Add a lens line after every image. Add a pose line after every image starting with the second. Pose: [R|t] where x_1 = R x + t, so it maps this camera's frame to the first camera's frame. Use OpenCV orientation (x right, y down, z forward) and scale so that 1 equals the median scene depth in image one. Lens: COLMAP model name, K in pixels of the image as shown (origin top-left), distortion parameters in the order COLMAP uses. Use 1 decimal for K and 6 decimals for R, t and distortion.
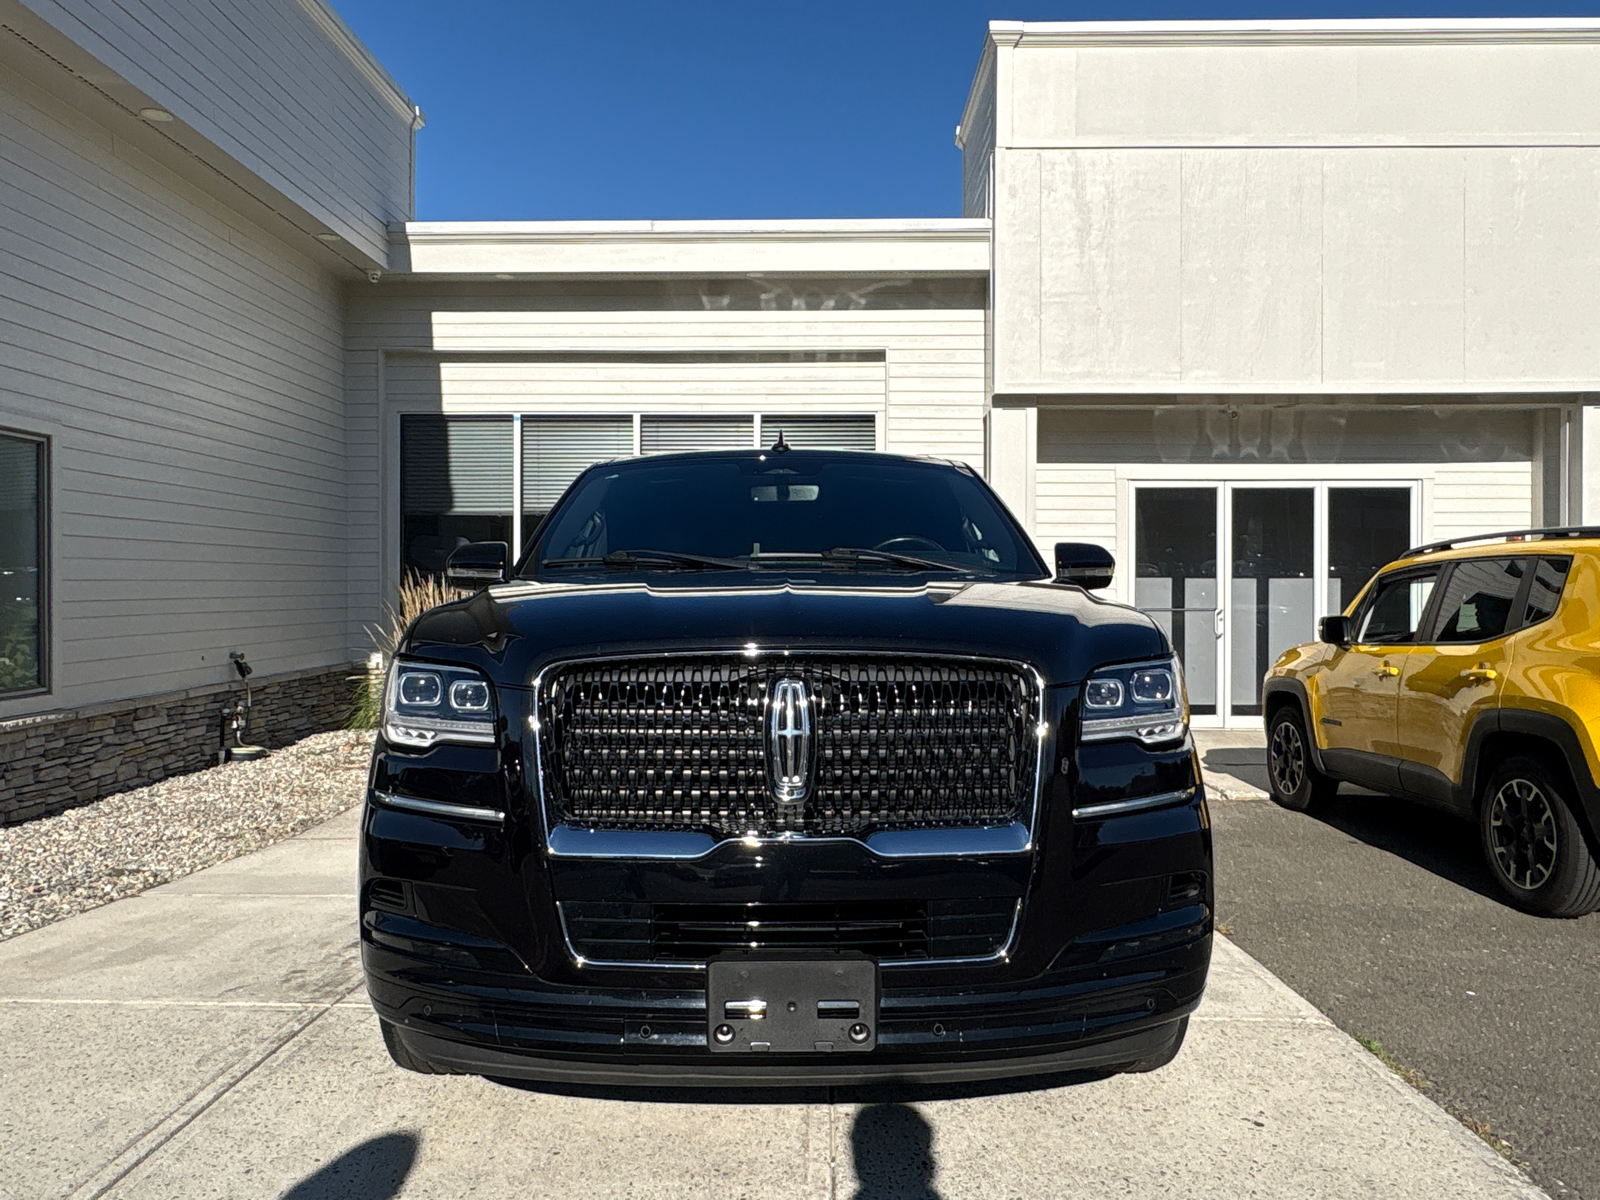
lens RADIAL K [[1156.3, 0, 801.8], [0, 1156.3, 609.3], [0, 0, 1]] dist [-0.004451, 0.004093]
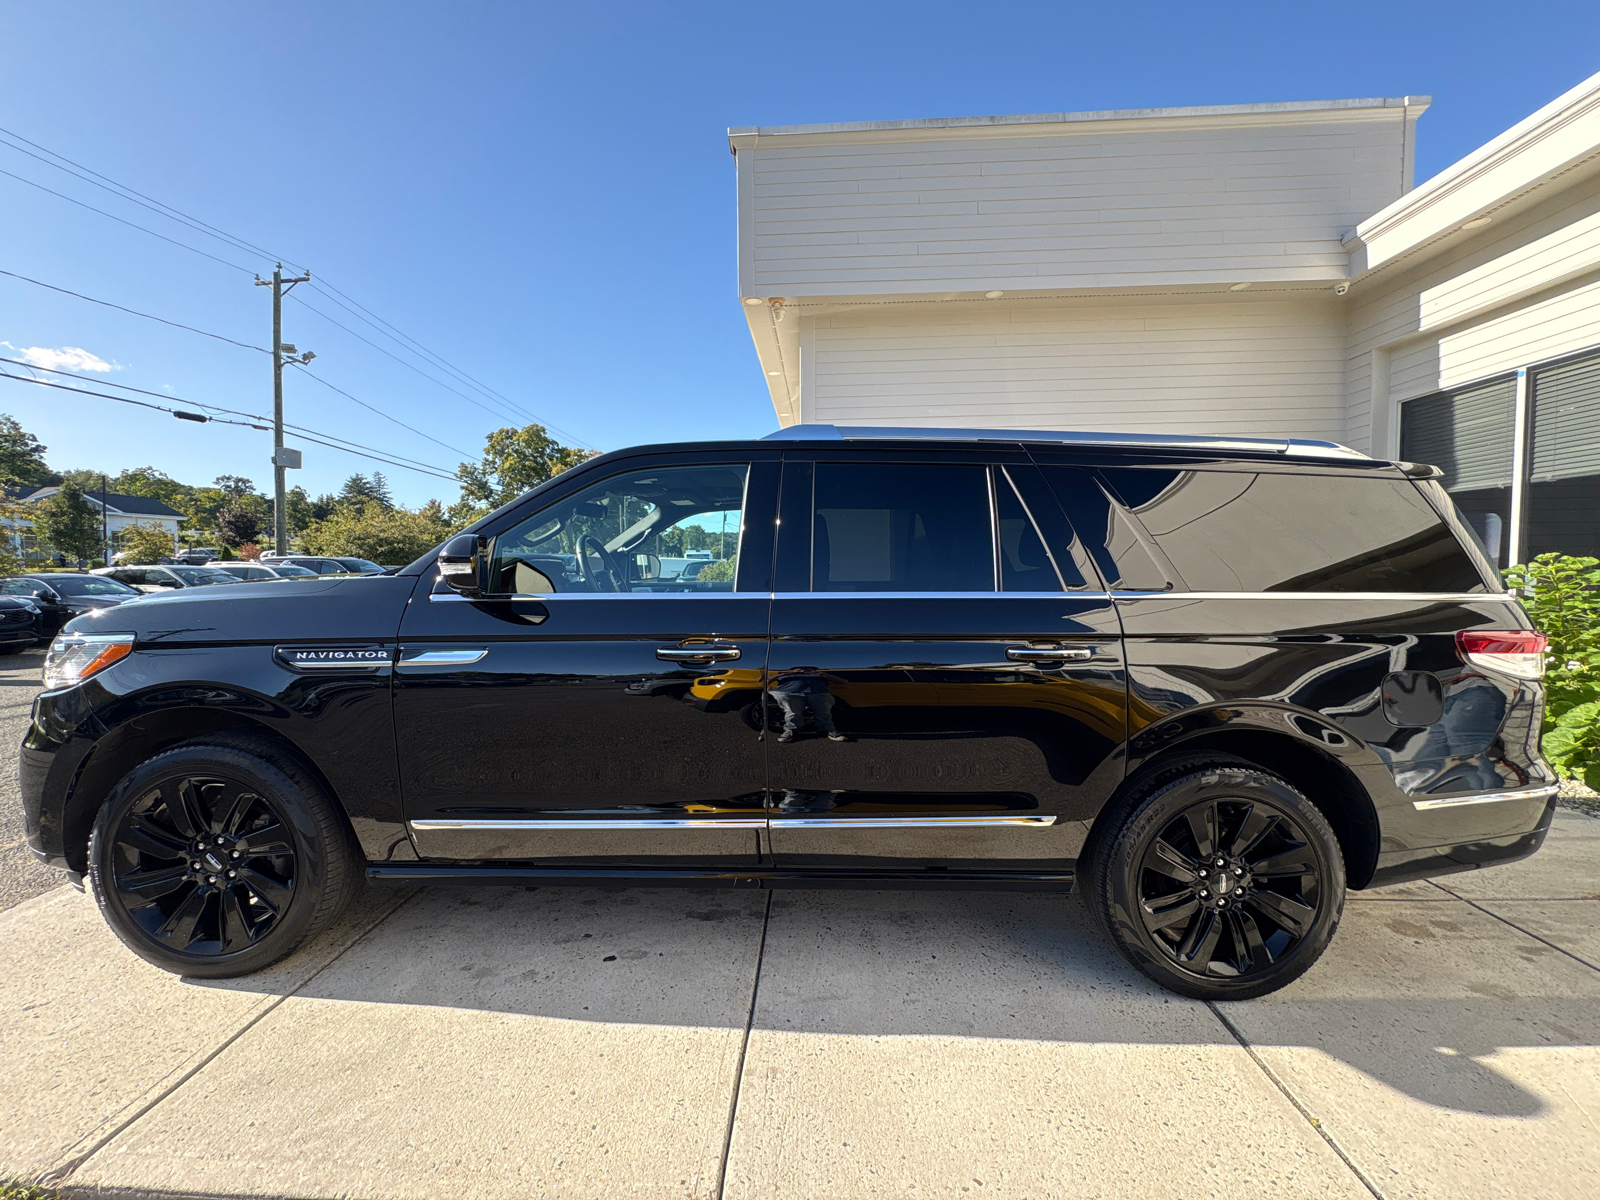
lens RADIAL K [[634.6, 0, 795.5], [0, 634.6, 600.9], [0, 0, 1]] dist [0.000808, 0.000026]
pose [[-0.029363, 0.053881, -0.998116, 0.278205], [-0.008467, 0.998497, 0.054151, -0.014631], [0.999533, 0.010041, -0.028863, 0.492705]]
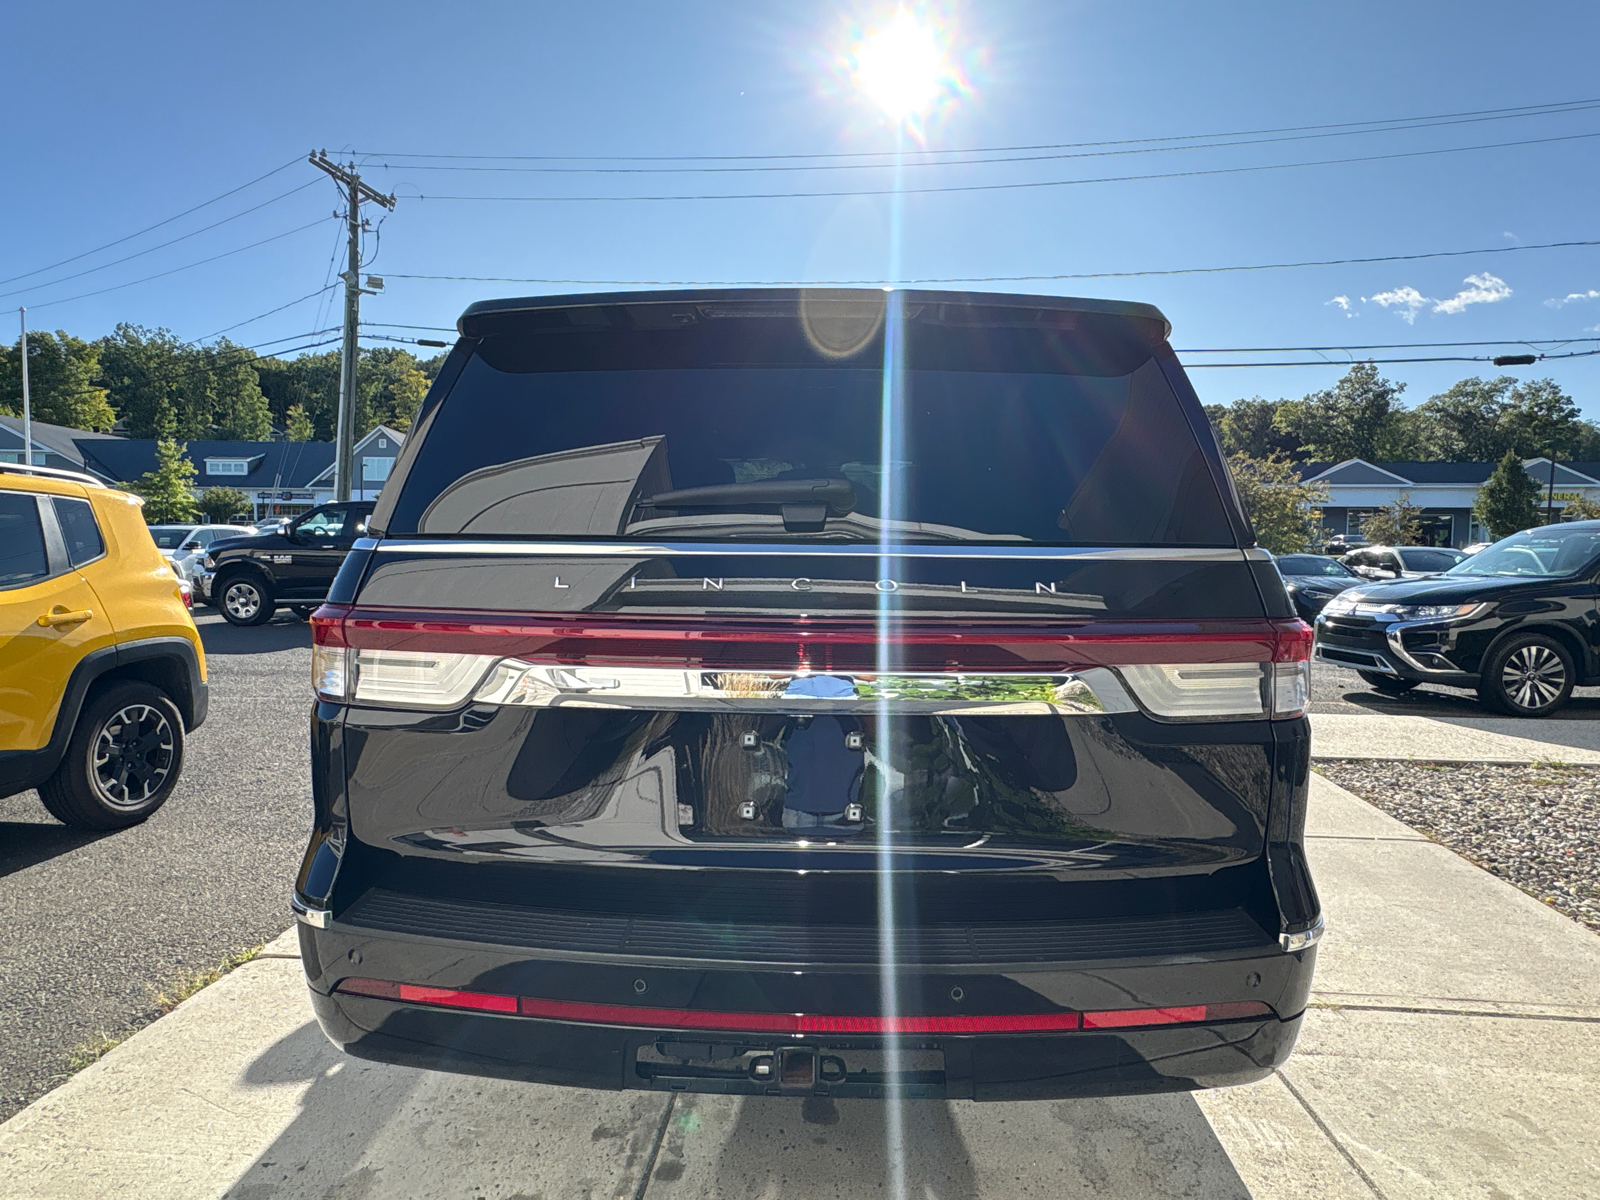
lens RADIAL K [[897.7, 0, 797.8], [0, 897.7, 596.8], [0, 0, 1]] dist [0.003579, -0.001717]
pose [[-0.998452, -0.013865, 0.053862, -0.022531], [-0.010345, 0.997826, 0.065087, -0.007912], [-0.054647, 0.064429, -0.996425, 0.877014]]
